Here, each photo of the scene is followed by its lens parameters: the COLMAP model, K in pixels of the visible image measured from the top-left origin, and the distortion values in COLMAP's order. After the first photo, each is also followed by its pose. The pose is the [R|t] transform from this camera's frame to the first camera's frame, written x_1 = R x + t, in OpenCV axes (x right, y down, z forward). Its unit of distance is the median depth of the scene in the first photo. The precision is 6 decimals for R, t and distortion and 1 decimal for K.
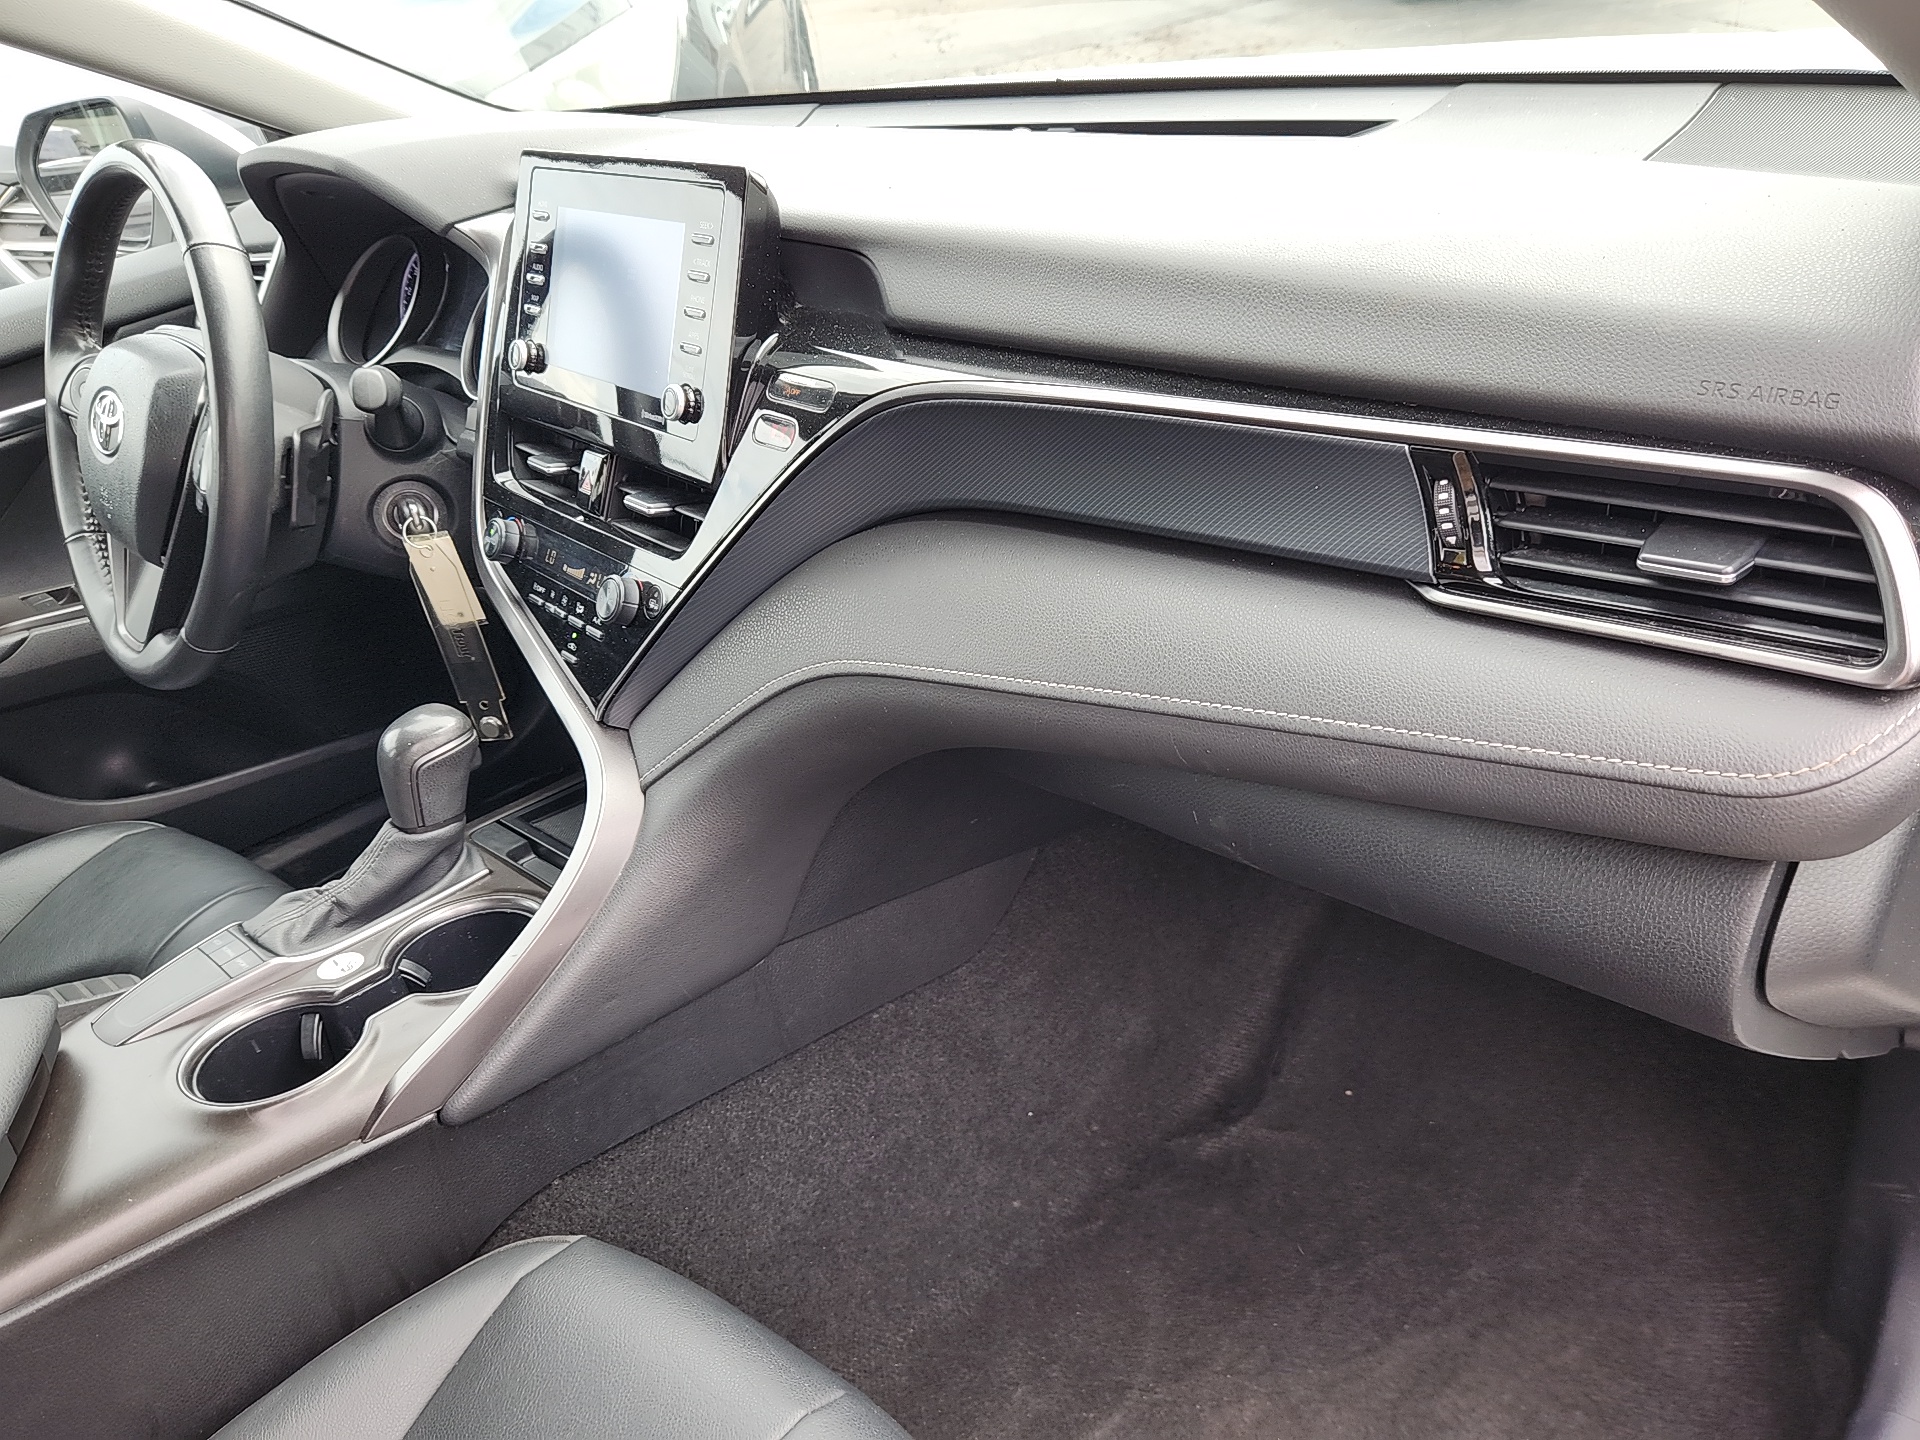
lens RADIAL K [[1525.0, 0, 925.0], [0, 1525.0, 717.1], [0, 0, 1]] dist [0.080644, -0.140013]
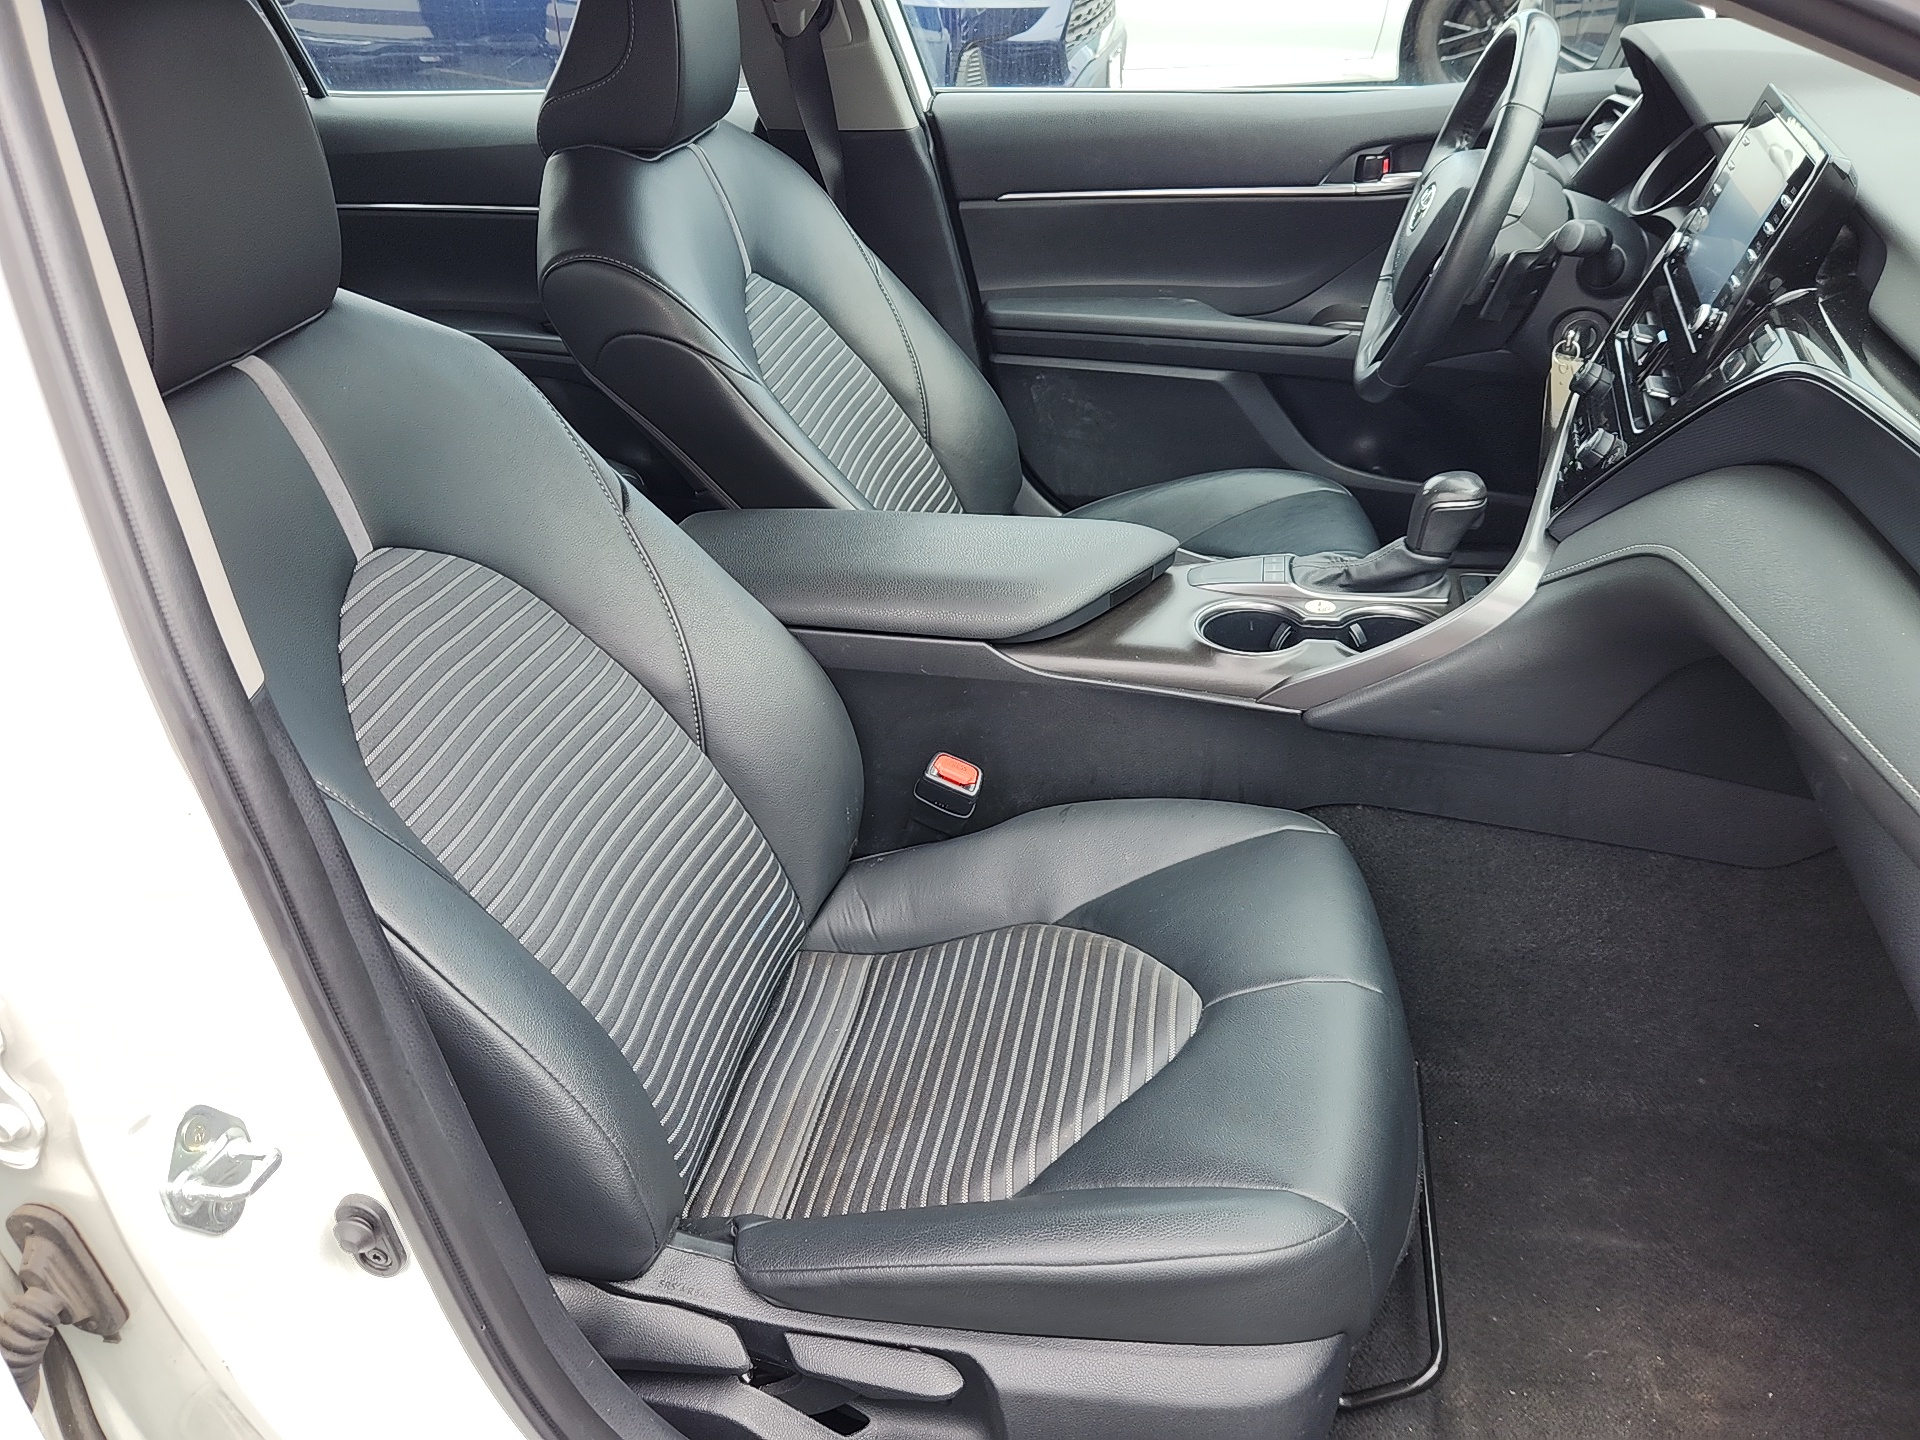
lens RADIAL K [[1525.0, 0, 925.0], [0, 1525.0, 717.1], [0, 0, 1]] dist [0.080644, -0.140013]
pose [[0.541203, 0.495784, -0.679189, 0.460133], [-0.384907, 0.864176, 0.324109, -0.077990], [0.747627, 0.086016, 0.658525, -0.250722]]
